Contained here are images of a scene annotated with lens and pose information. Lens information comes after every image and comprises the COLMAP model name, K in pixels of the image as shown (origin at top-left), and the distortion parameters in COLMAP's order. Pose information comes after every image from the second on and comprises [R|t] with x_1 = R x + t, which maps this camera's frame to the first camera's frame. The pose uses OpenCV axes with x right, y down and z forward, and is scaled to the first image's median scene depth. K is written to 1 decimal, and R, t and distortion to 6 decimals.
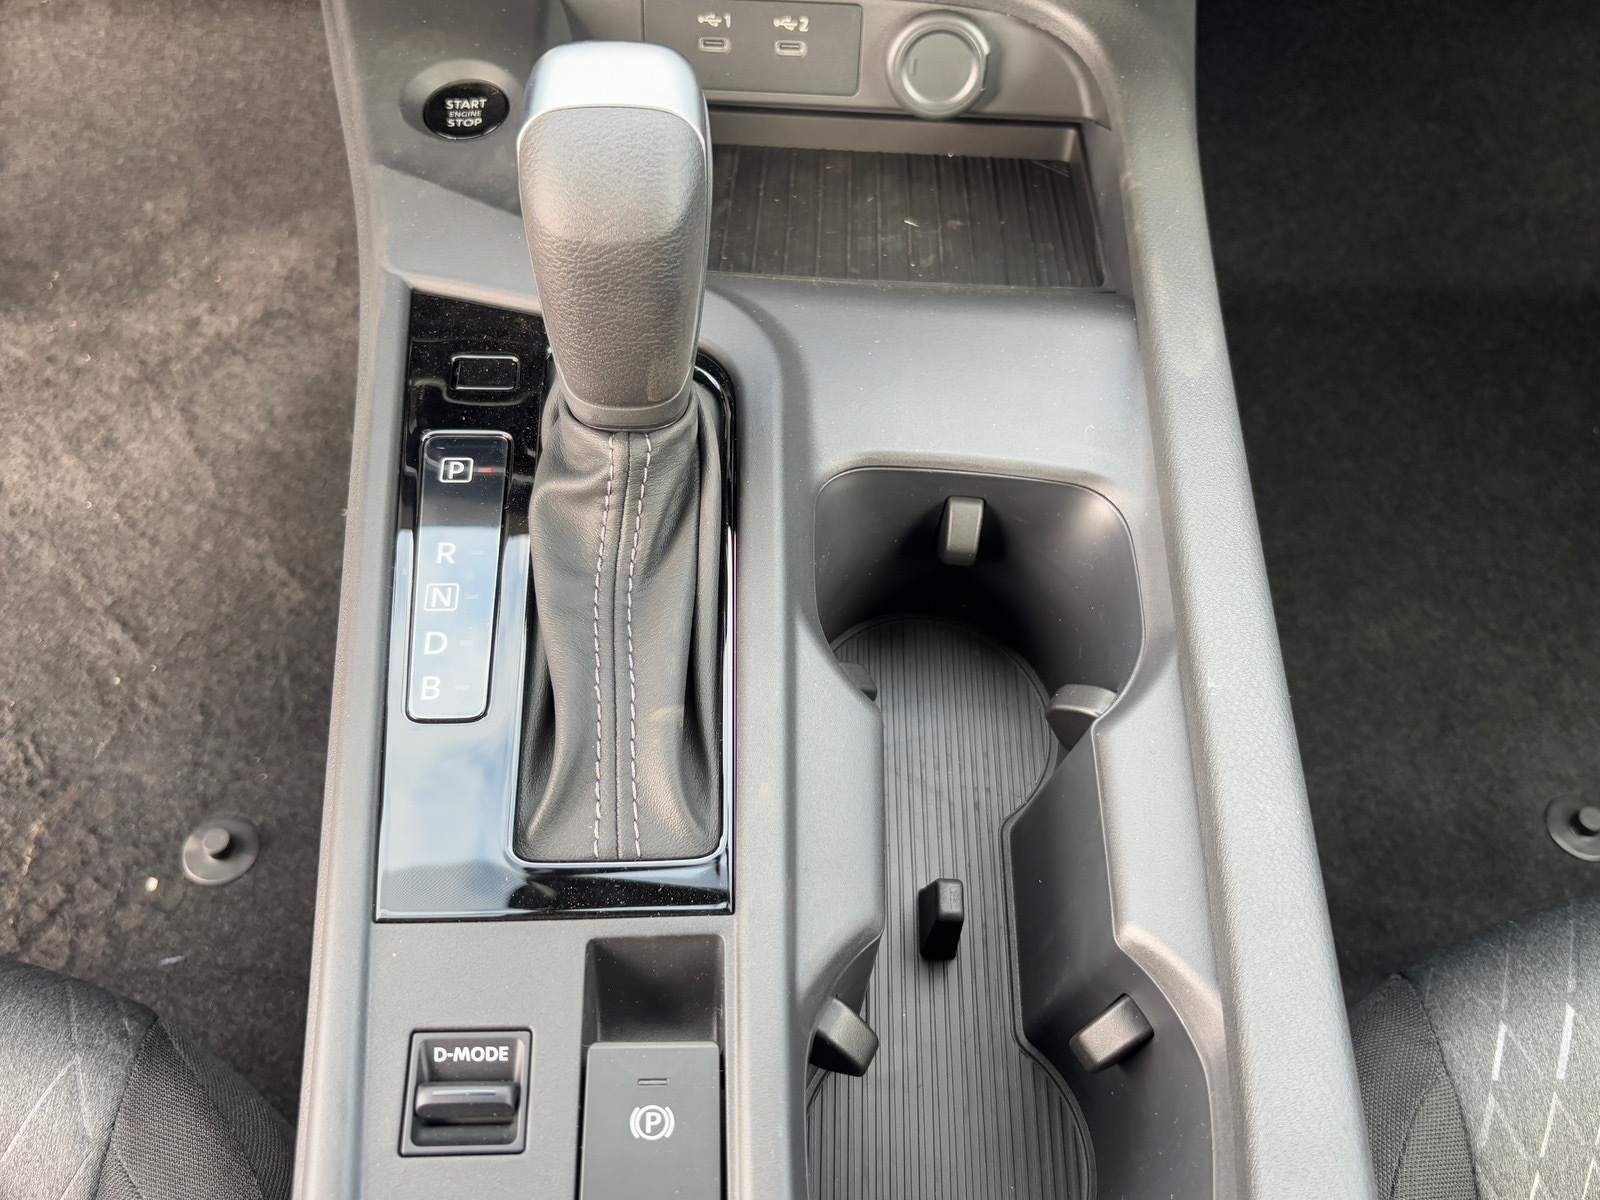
lens RADIAL K [[1419.1, 0, 795.5], [0, 1419.1, 600.1], [0, 0, 1]] dist [-0.001320, 0.007654]
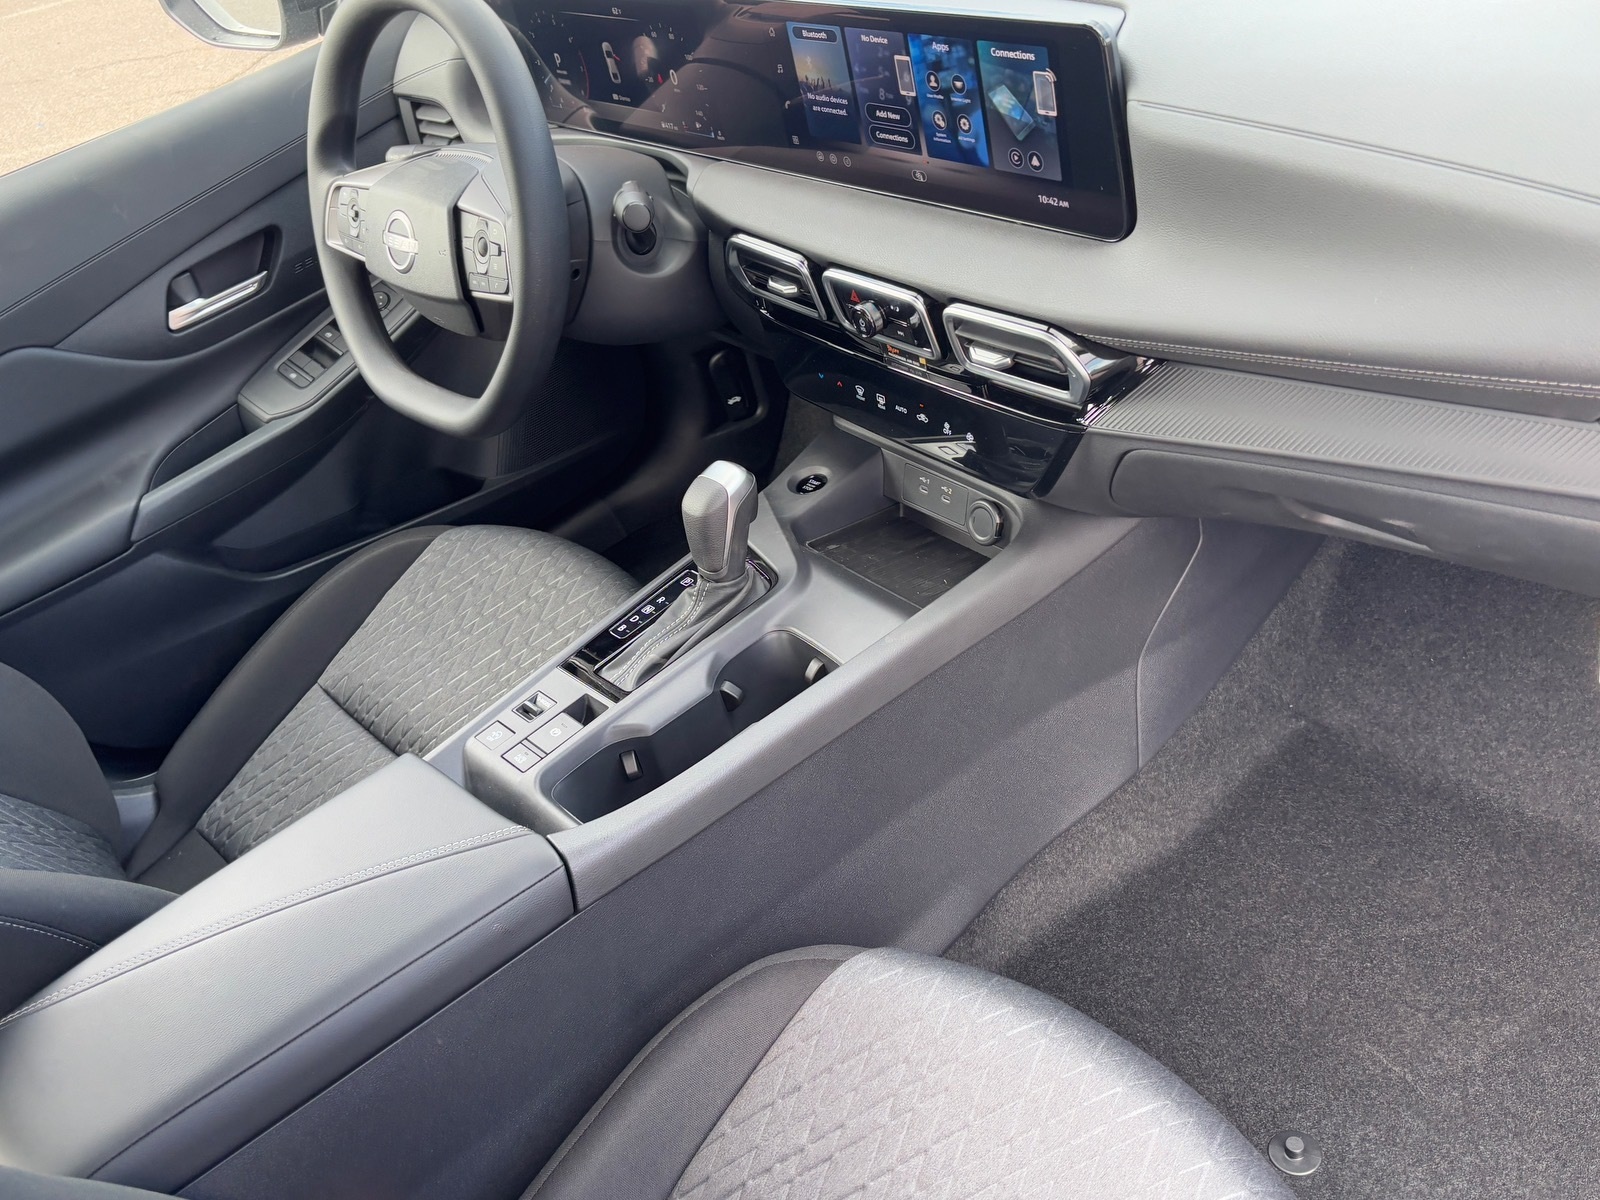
lens RADIAL K [[1474.7, 0, 800.6], [0, 1474.7, 629.2], [0, 0, 1]] dist [0.052905, -0.226756]
pose [[0.625094, 0.316389, -0.713551, 1.626264], [-0.481337, 0.875903, -0.033292, -0.013614], [0.614469, 0.364269, 0.699812, -0.737527]]
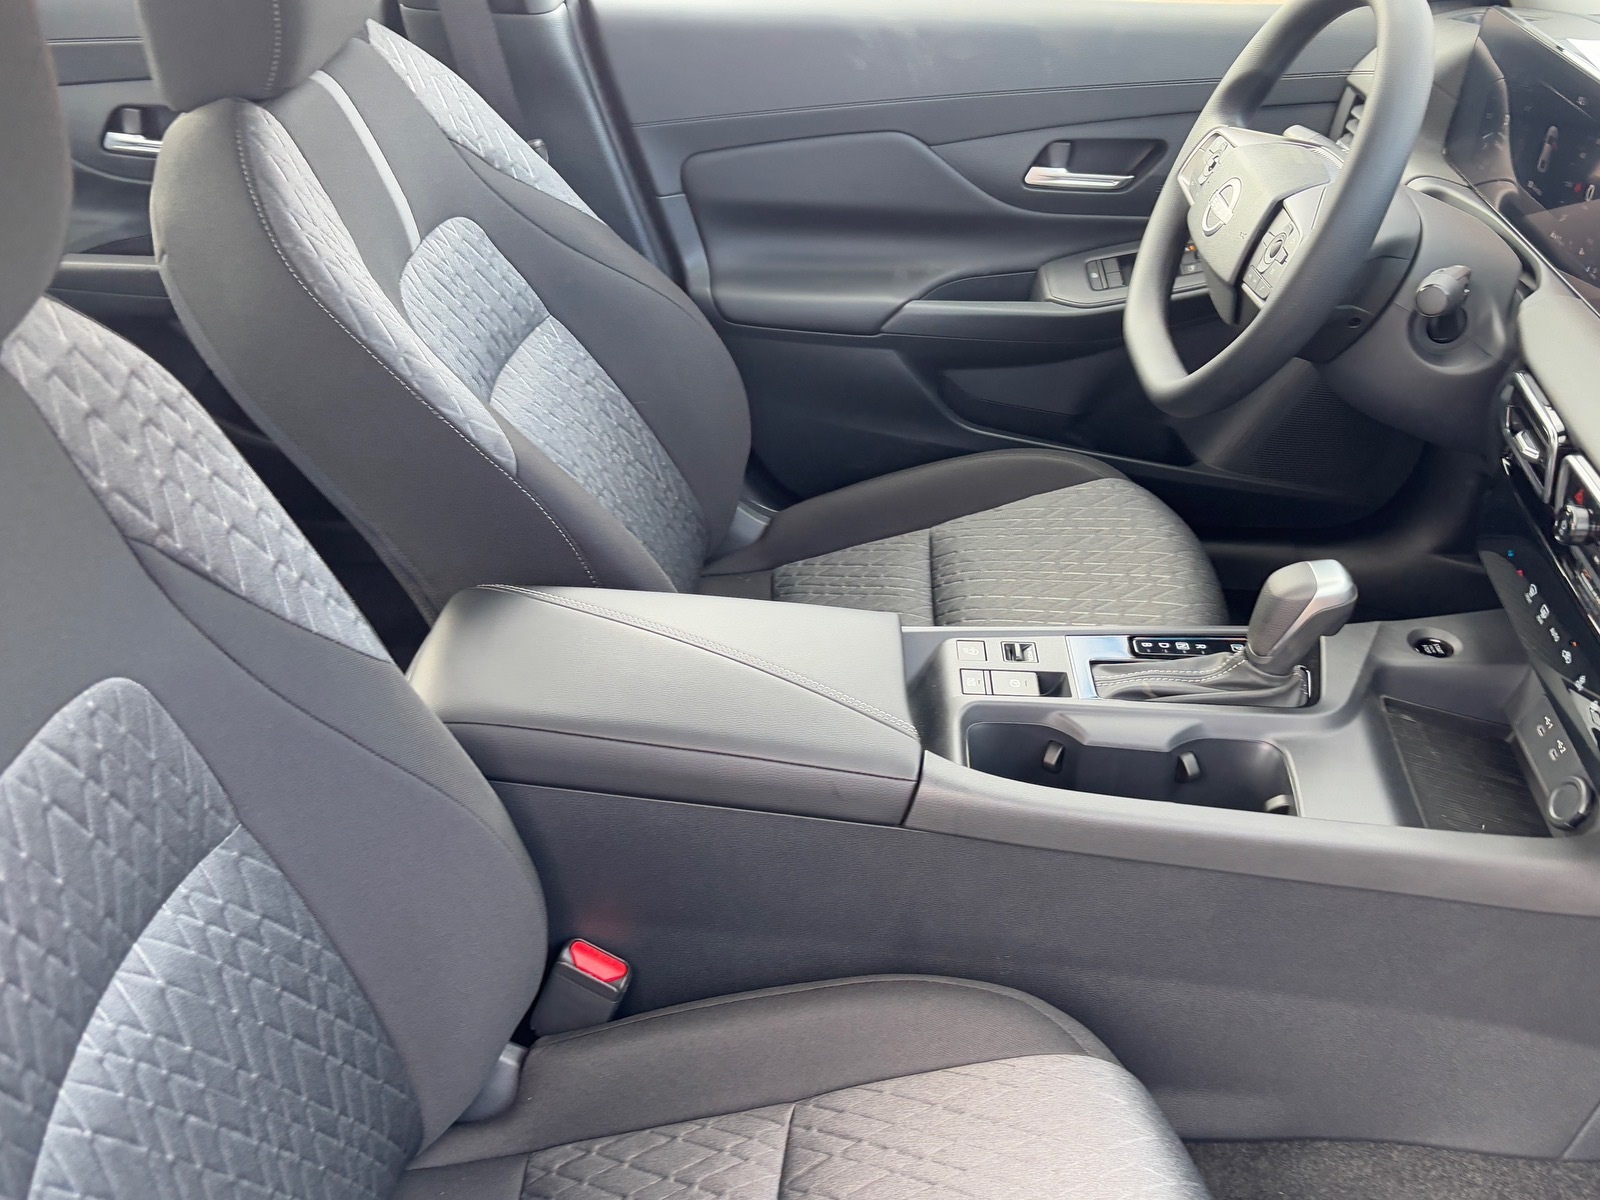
lens RADIAL K [[1491.0, 0, 796.7], [0, 1491.0, 606.4], [0, 0, 1]] dist [0.013050, -0.015827]
pose [[-0.084705, 0.516890, -0.851851, 1.754002], [-0.843464, 0.417947, 0.337475, -0.292605], [0.530466, 0.747091, 0.400576, -0.538008]]
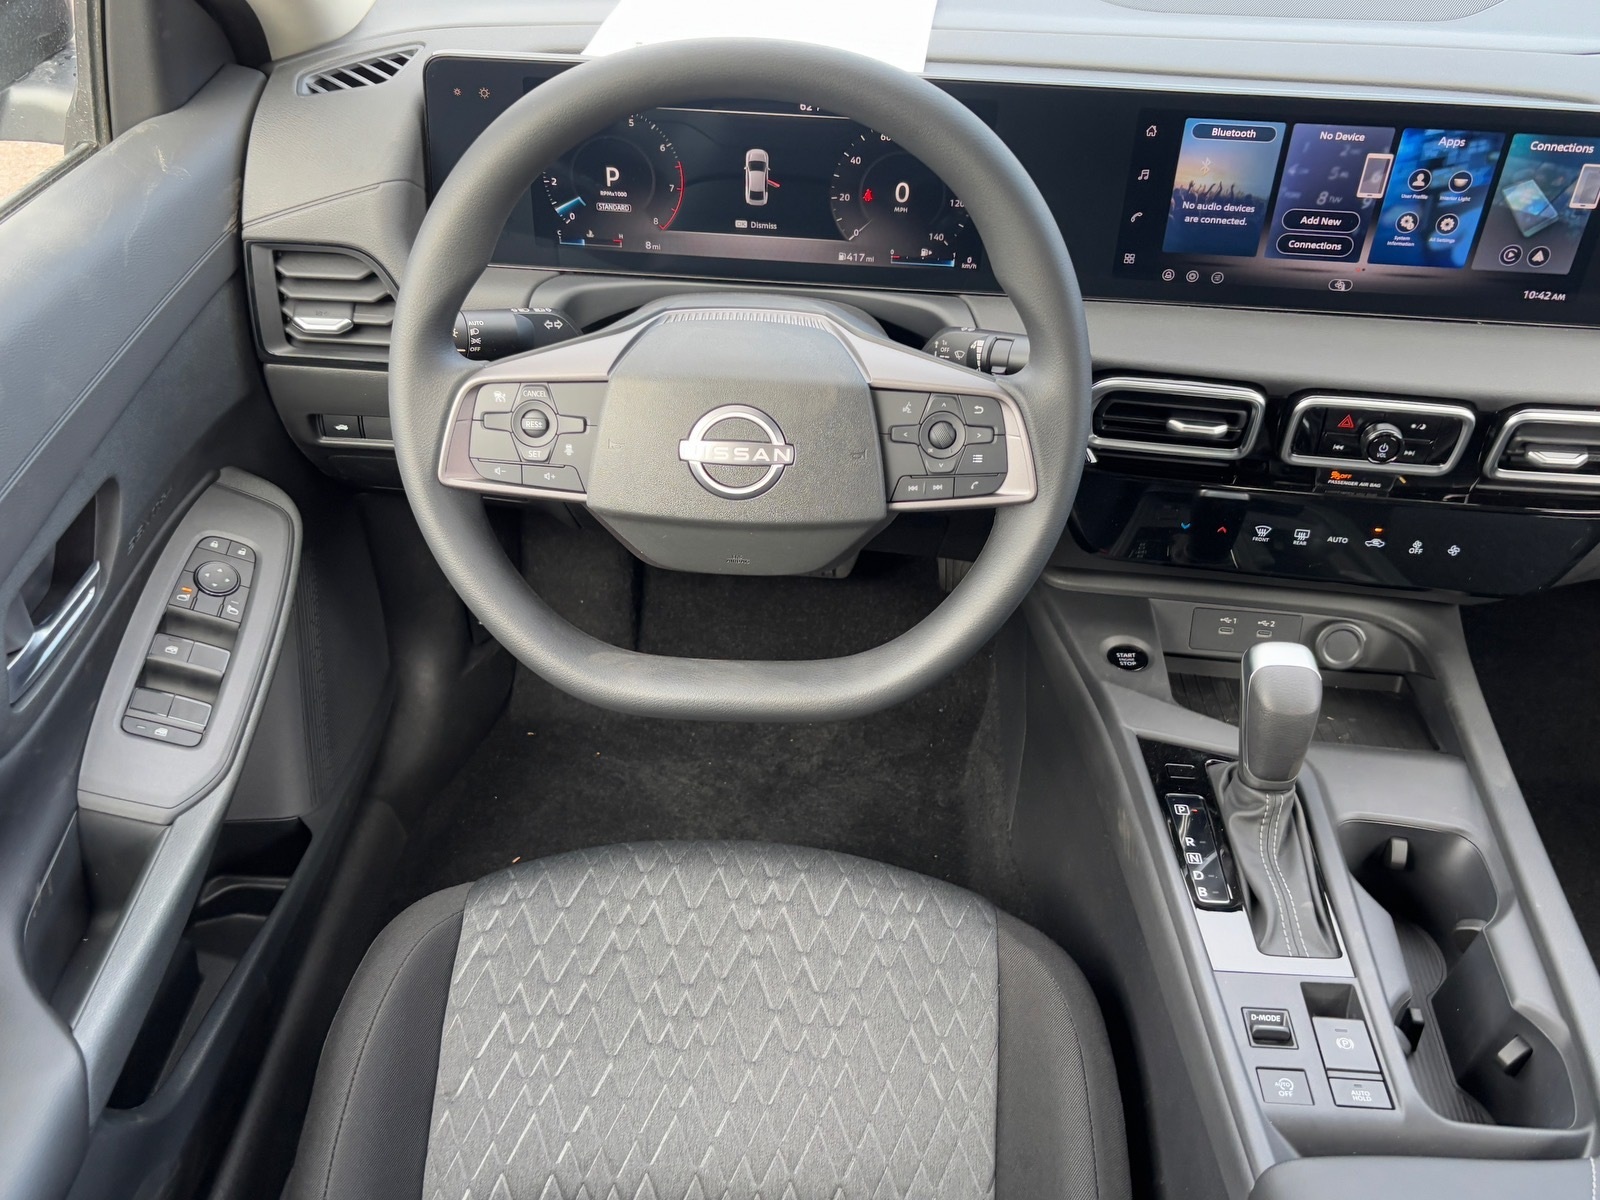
lens RADIAL K [[1460.3, 0, 797.2], [0, 1460.3, 604.7], [0, 0, 1]] dist [0.024461, -0.003499]
pose [[0.997399, 0.037138, -0.061782, -0.557433], [-0.056012, 0.938779, -0.339937, 0.337442], [0.045375, 0.342513, 0.938417, -1.057408]]
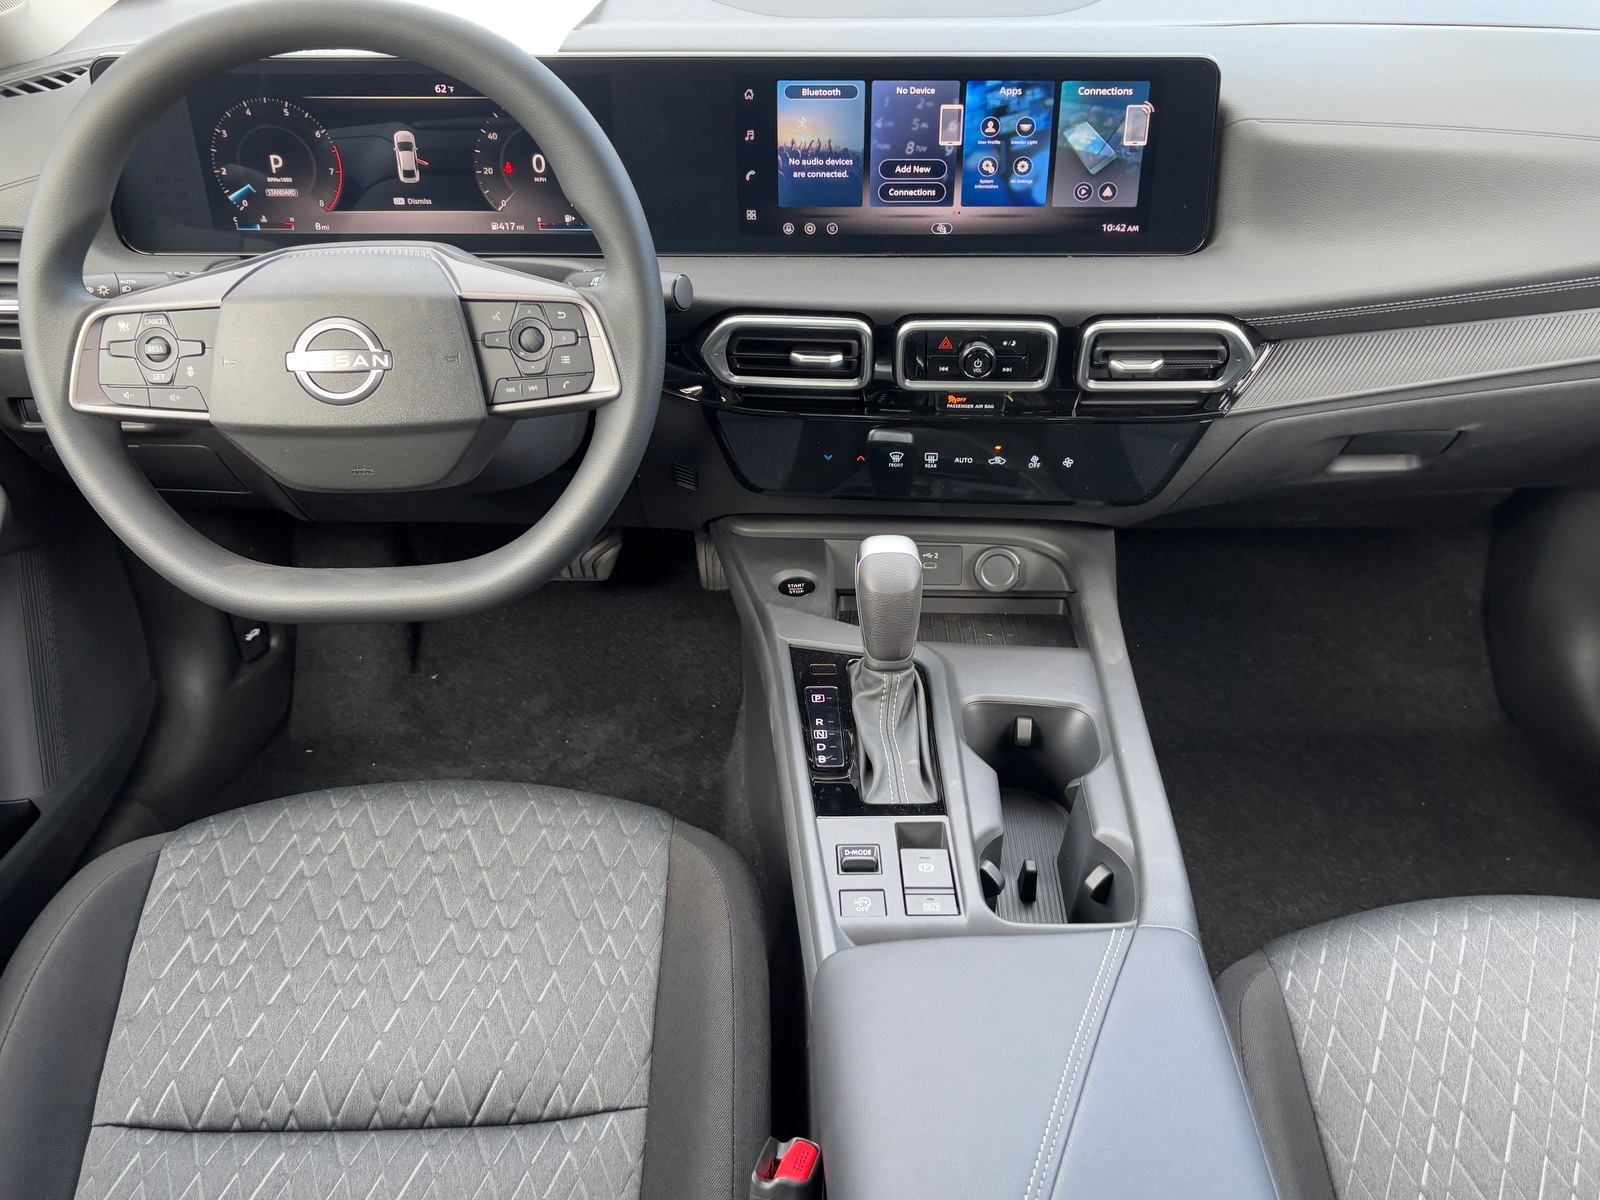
lens RADIAL K [[1454.2, 0, 801.0], [0, 1454.2, 607.8], [0, 0, 1]] dist [0.007181, -0.009684]
pose [[0.999159, -0.028371, -0.029612, -0.144878], [0.012883, 0.902670, -0.430140, 0.658861], [0.038933, 0.429397, 0.902276, -1.051814]]
